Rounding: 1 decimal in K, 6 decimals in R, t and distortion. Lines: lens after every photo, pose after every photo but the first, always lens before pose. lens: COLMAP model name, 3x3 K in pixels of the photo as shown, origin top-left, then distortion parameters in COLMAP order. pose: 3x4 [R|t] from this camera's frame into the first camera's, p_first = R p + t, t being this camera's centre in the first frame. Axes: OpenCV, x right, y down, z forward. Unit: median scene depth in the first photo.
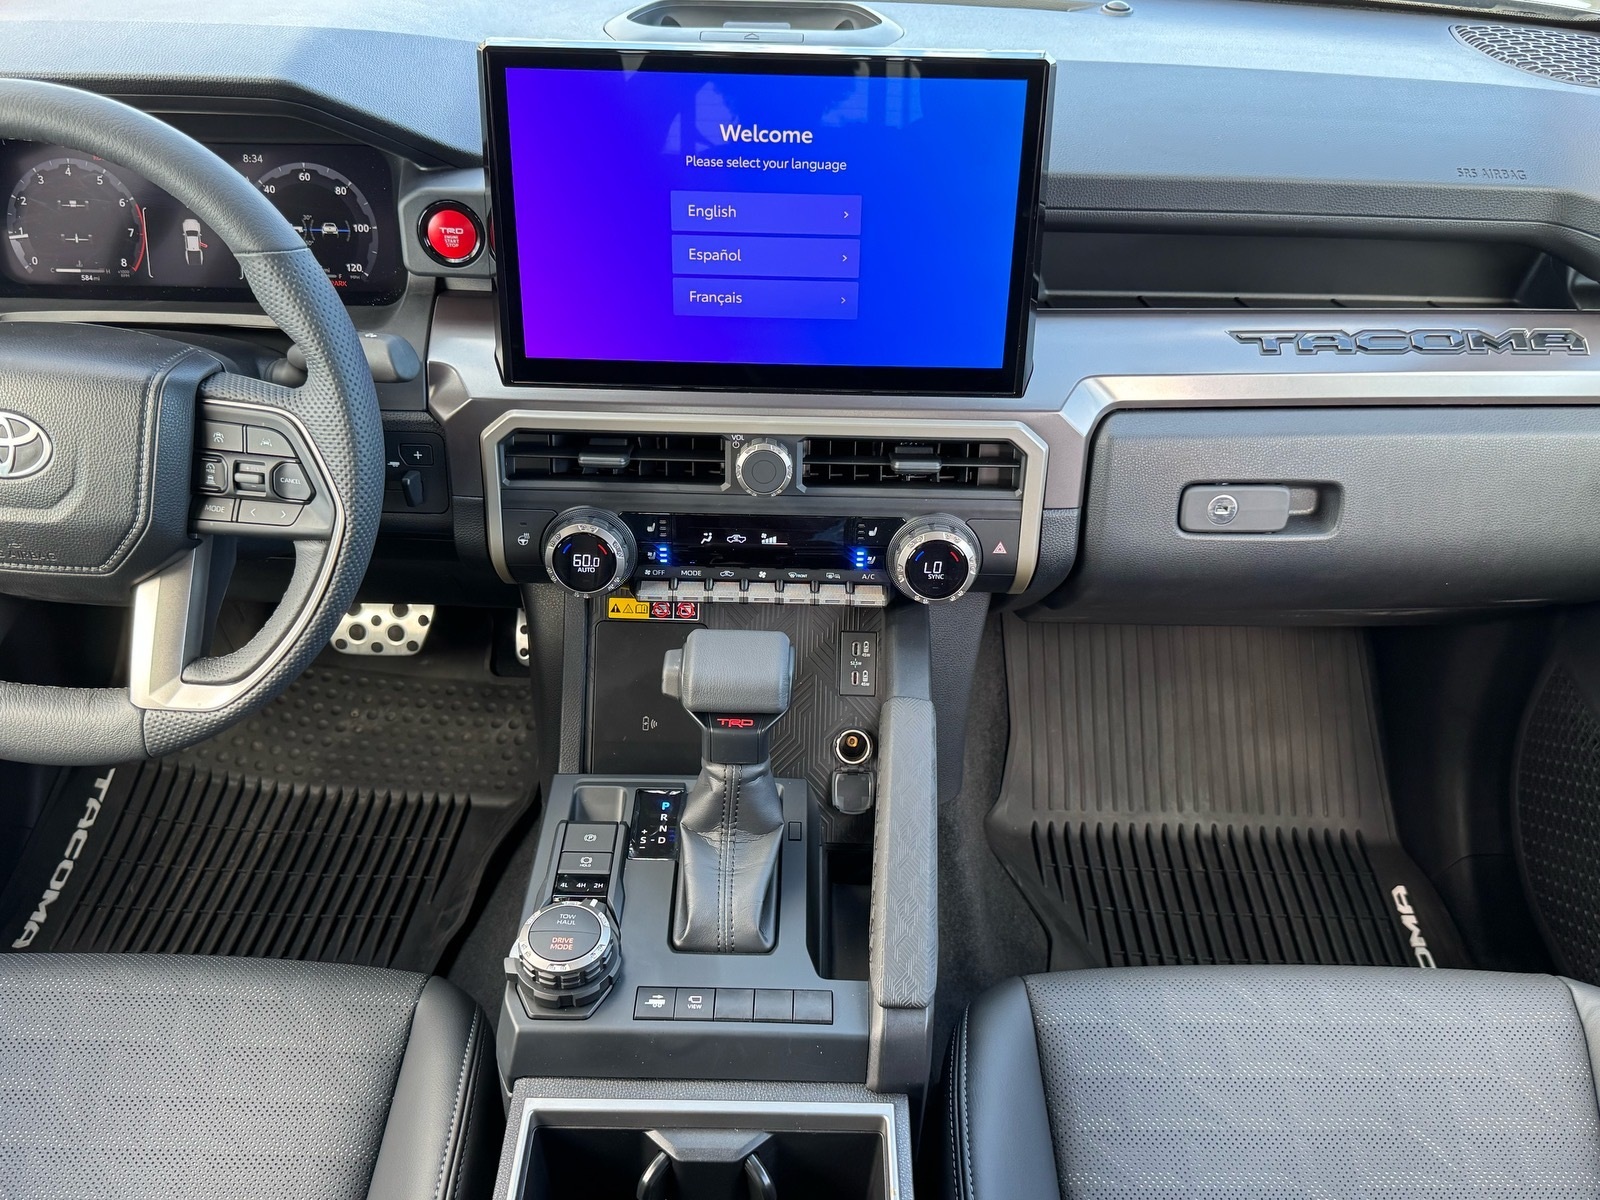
lens RADIAL K [[1455.5, 0, 809.8], [0, 1455.5, 600.5], [0, 0, 1]] dist [0.170751, -0.368502]
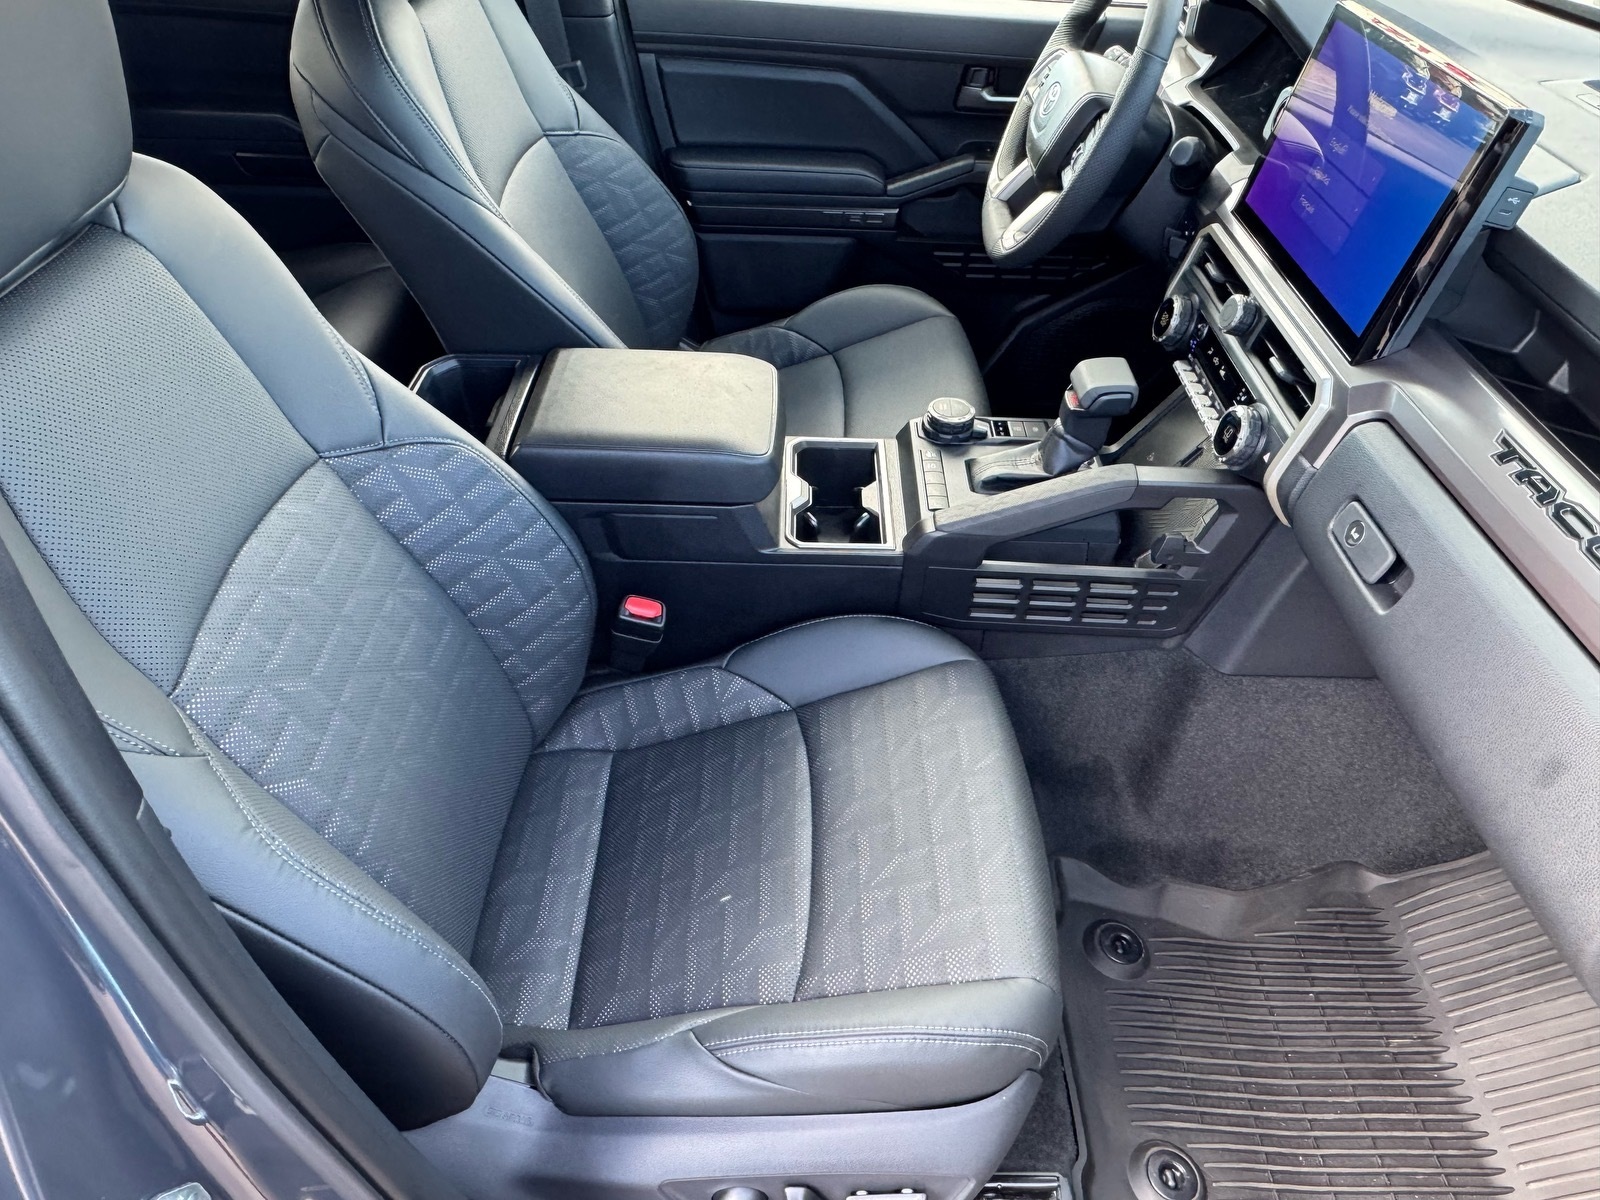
lens RADIAL K [[1079.0, 0, 762.6], [0, 1079.0, 599.6], [0, 0, 1]] dist [-0.001886, -0.003474]
pose [[-0.024125, 0.634463, -0.772577, 0.979976], [-0.605658, 0.605558, 0.516215, -0.185314], [0.795359, 0.480370, 0.369659, 0.345089]]
